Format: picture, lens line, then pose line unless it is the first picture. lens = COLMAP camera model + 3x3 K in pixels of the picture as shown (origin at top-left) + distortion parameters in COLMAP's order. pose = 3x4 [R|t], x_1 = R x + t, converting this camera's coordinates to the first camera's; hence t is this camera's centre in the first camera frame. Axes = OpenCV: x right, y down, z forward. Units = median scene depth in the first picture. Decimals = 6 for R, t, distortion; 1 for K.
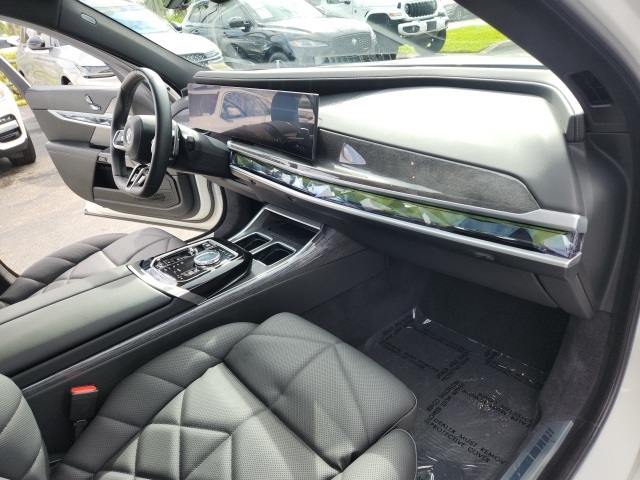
lens RADIAL K [[428.1, 0, 327.2], [0, 428.1, 238.5], [0, 0, 1]] dist [0.071546, -0.061931]
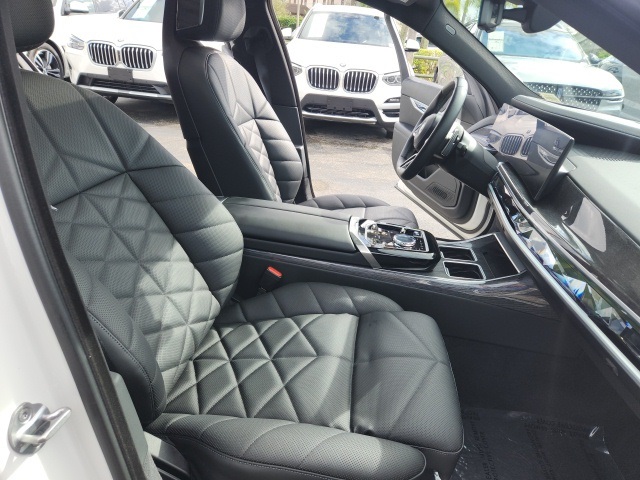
lens RADIAL K [[428.1, 0, 327.2], [0, 428.1, 238.5], [0, 0, 1]] dist [0.071546, -0.061931]
pose [[0.655040, 0.459610, -0.599734, 0.294706], [-0.482176, 0.865369, 0.136541, -0.016988], [0.581747, 0.199738, 0.788464, -0.018551]]
